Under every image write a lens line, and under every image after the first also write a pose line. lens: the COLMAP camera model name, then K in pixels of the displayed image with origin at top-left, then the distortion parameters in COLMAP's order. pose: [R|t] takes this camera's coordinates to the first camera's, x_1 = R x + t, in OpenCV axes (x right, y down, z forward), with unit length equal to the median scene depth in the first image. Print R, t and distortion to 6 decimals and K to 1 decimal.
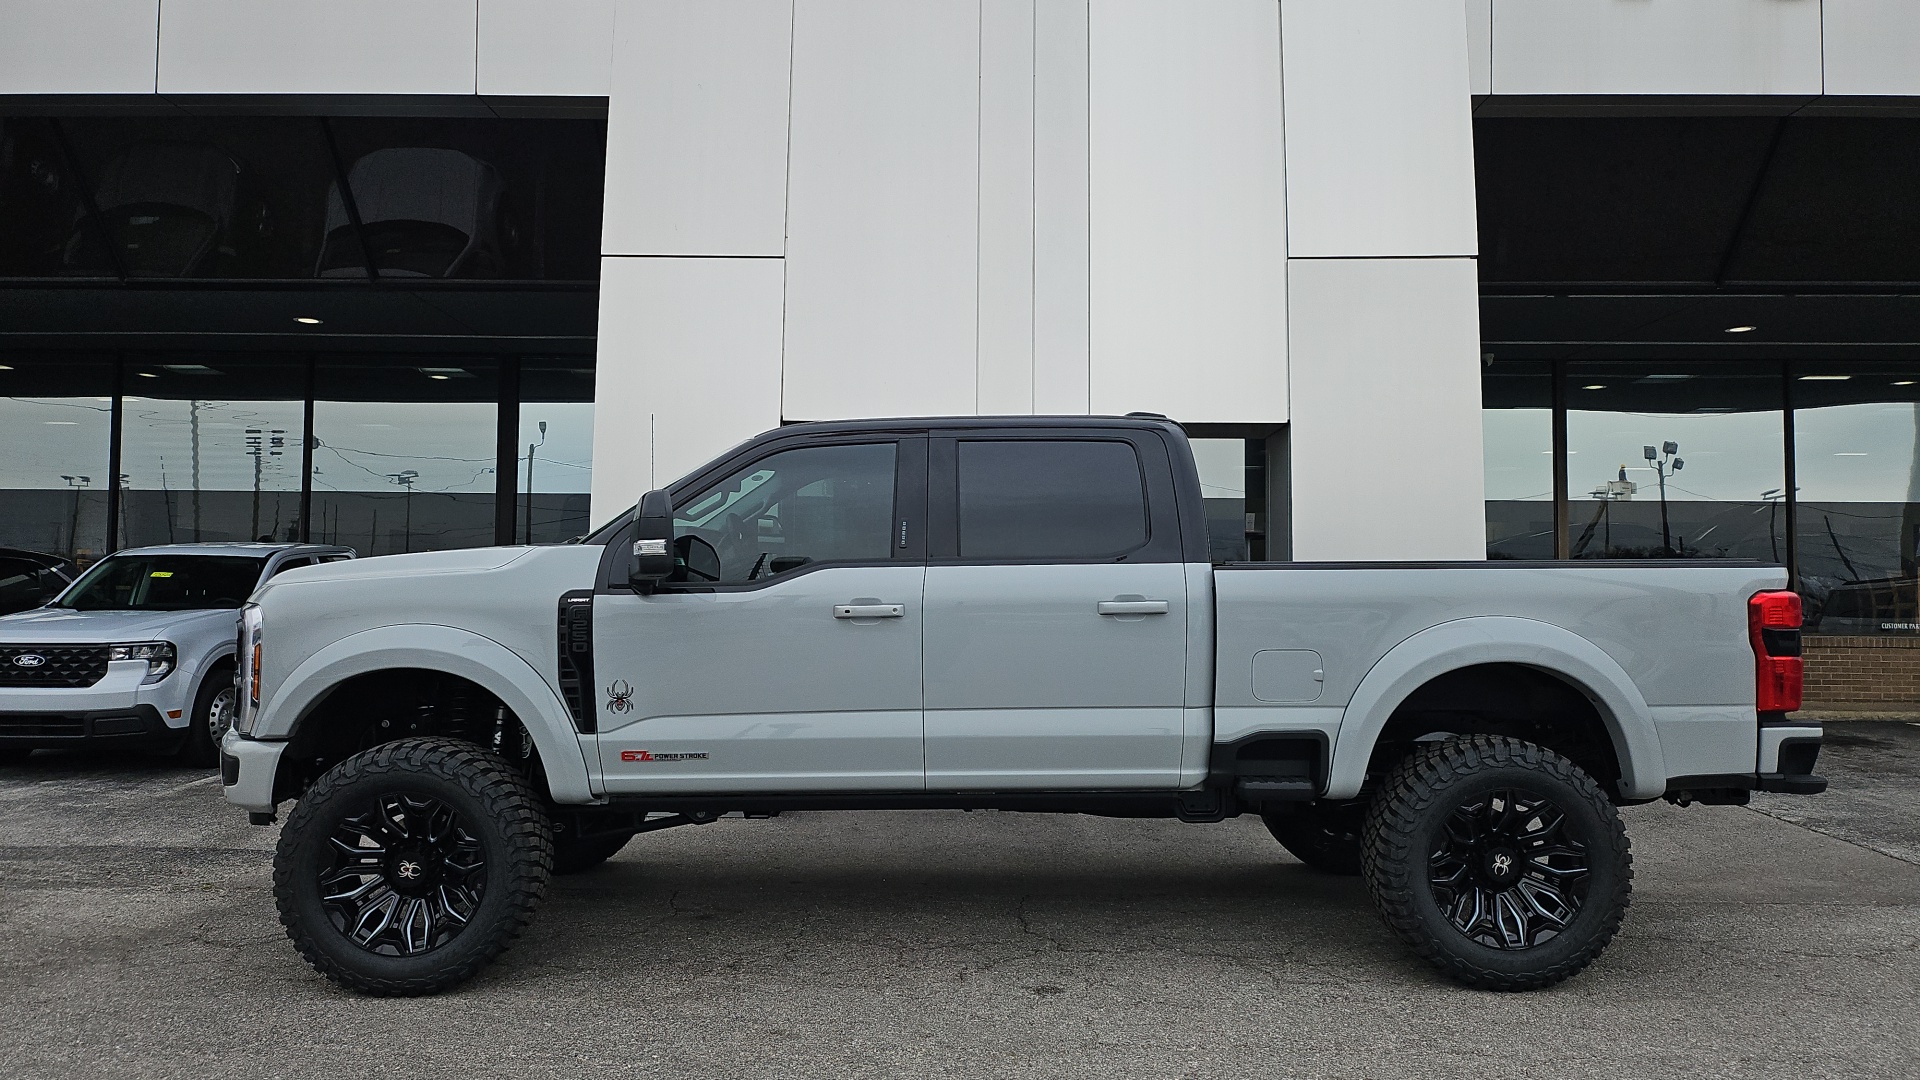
lens RADIAL K [[1316.2, 0, 986.0], [0, 1316.2, 532.5], [0, 0, 1]] dist [0.039405, -0.054399]
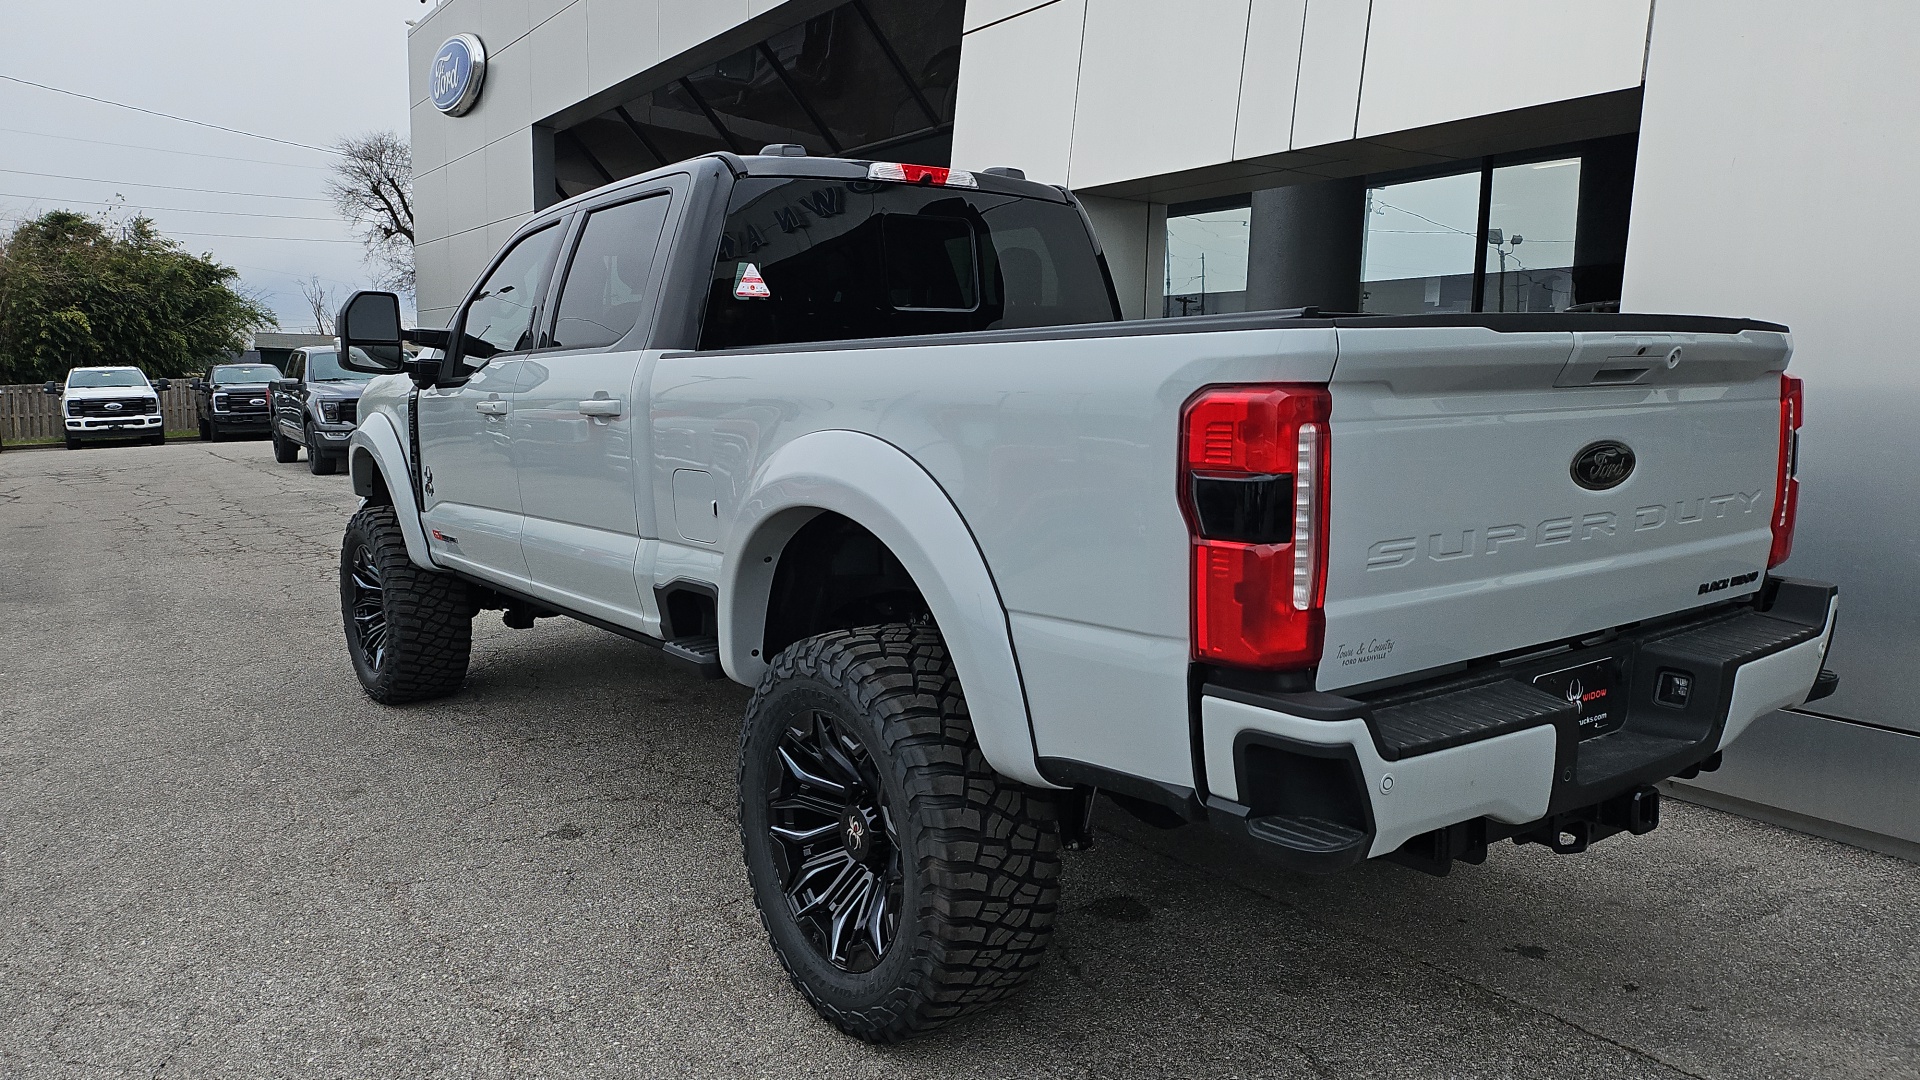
lens RADIAL K [[1316.2, 0, 986.0], [0, 1316.2, 532.5], [0, 0, 1]] dist [0.039405, -0.054399]
pose [[0.584770, 0.084145, -0.806823, 0.887065], [0.056977, 0.987889, 0.144324, 0.028802], [0.809196, -0.130367, 0.572893, 0.704295]]
